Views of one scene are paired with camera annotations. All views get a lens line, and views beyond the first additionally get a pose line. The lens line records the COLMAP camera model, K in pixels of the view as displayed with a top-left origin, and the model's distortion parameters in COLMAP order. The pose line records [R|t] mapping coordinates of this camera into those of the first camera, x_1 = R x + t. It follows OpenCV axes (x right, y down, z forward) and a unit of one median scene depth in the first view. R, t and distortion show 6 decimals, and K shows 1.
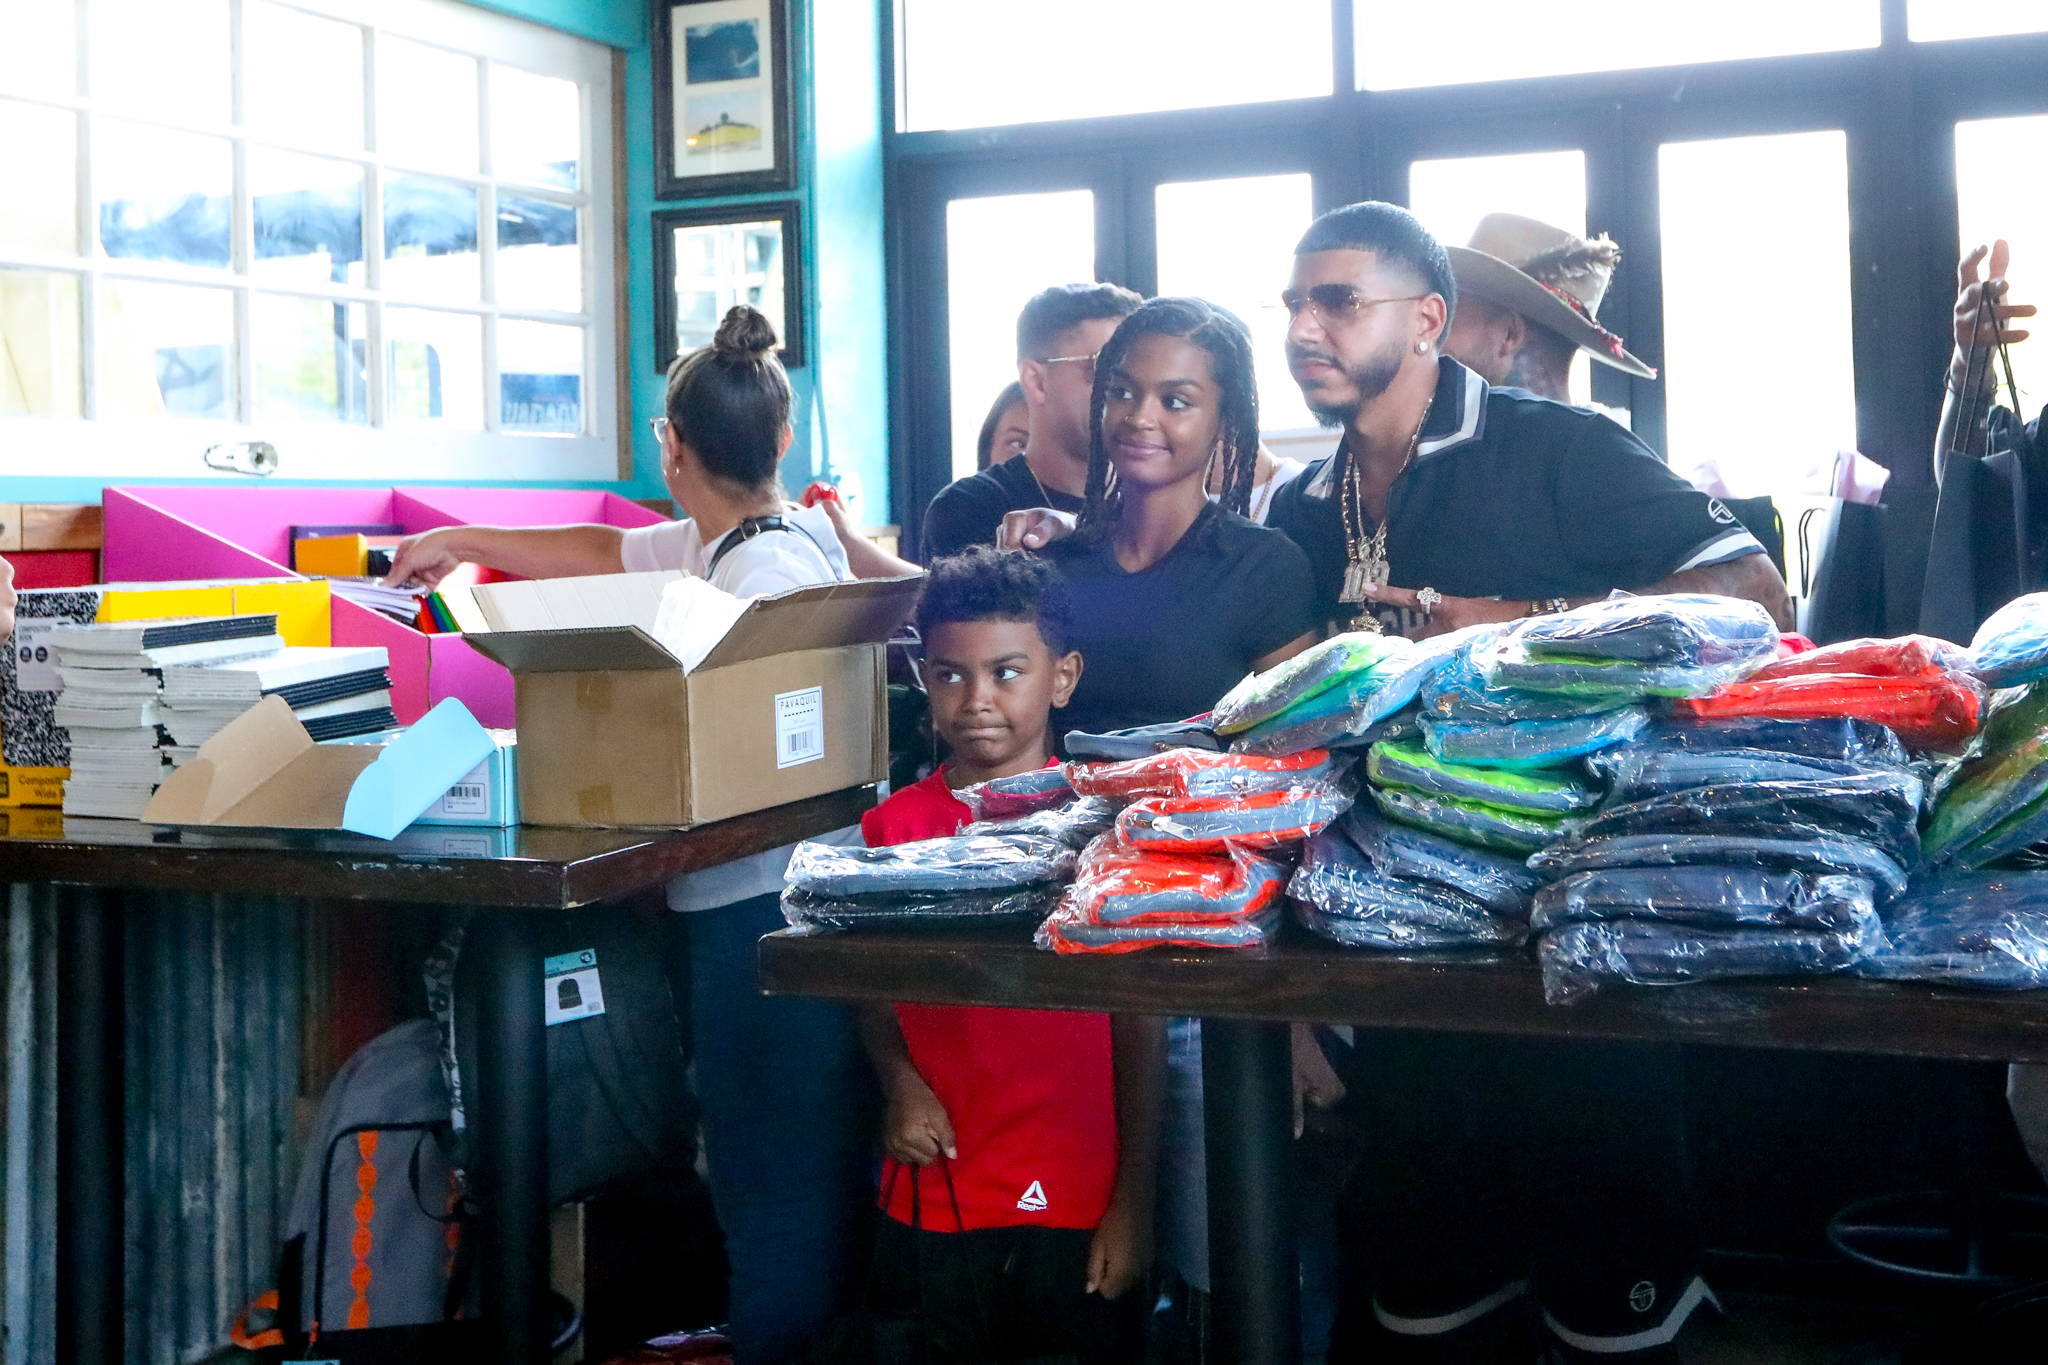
lens RADIAL K [[2460.1, 0, 1072.1], [0, 2460.1, 501.9], [0, 0, 1]] dist [0.011236, 0.040078]
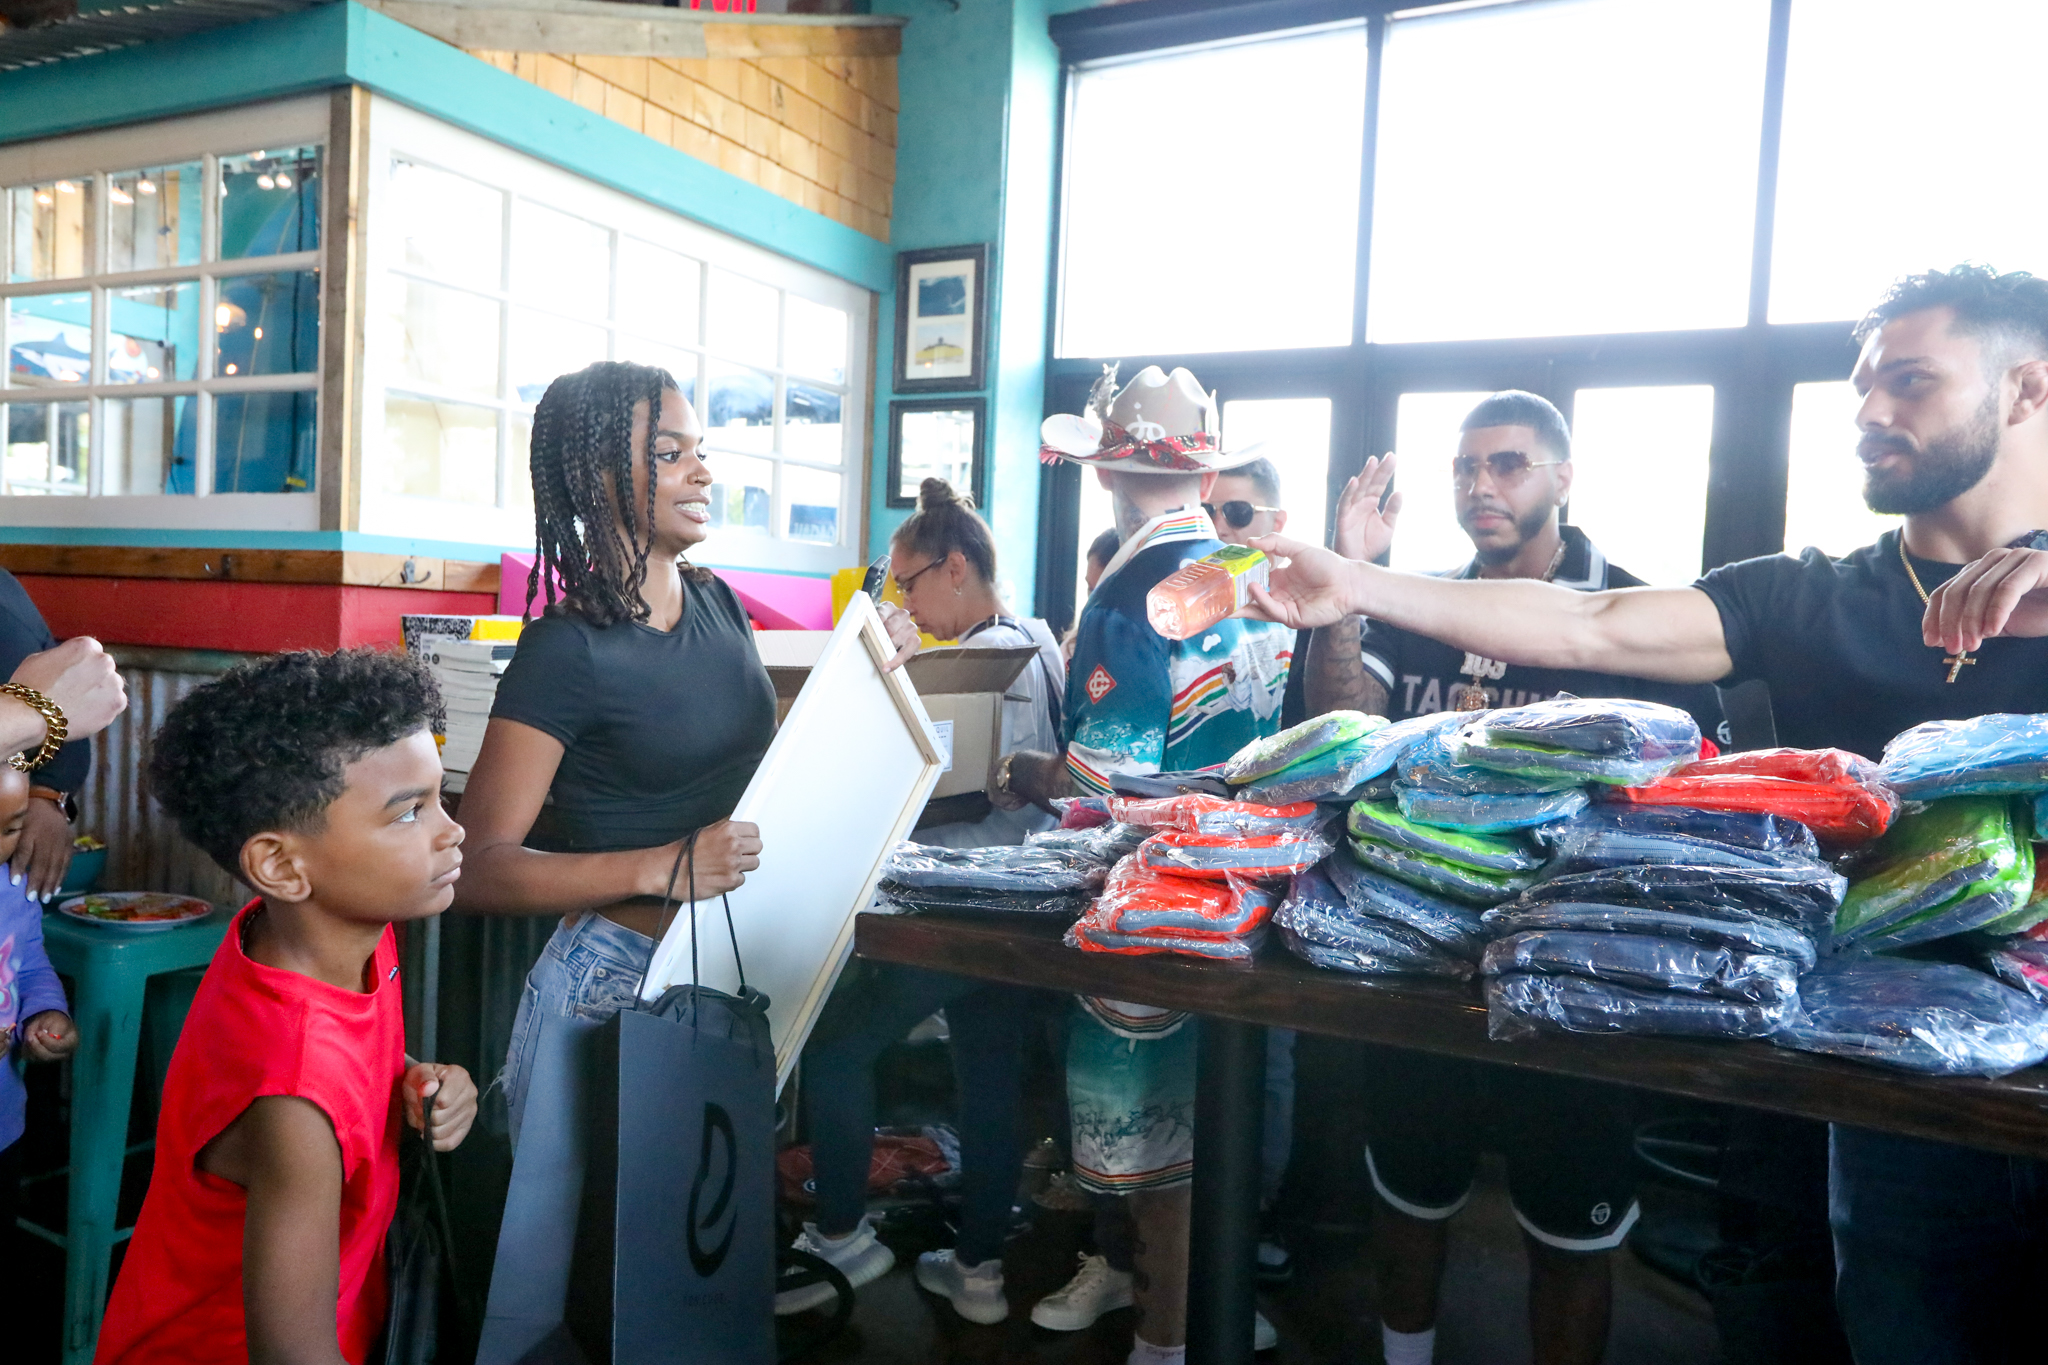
lens RADIAL K [[1472.4, 0, 1011.3], [0, 1472.4, 687.6], [0, 0, 1]] dist [0.003682, 0.005098]
pose [[0.992235, 0.072598, -0.100988, 0.023408], [-0.067483, 0.996303, 0.053172, 0.014143], [0.104475, -0.045944, 0.993466, 0.261032]]
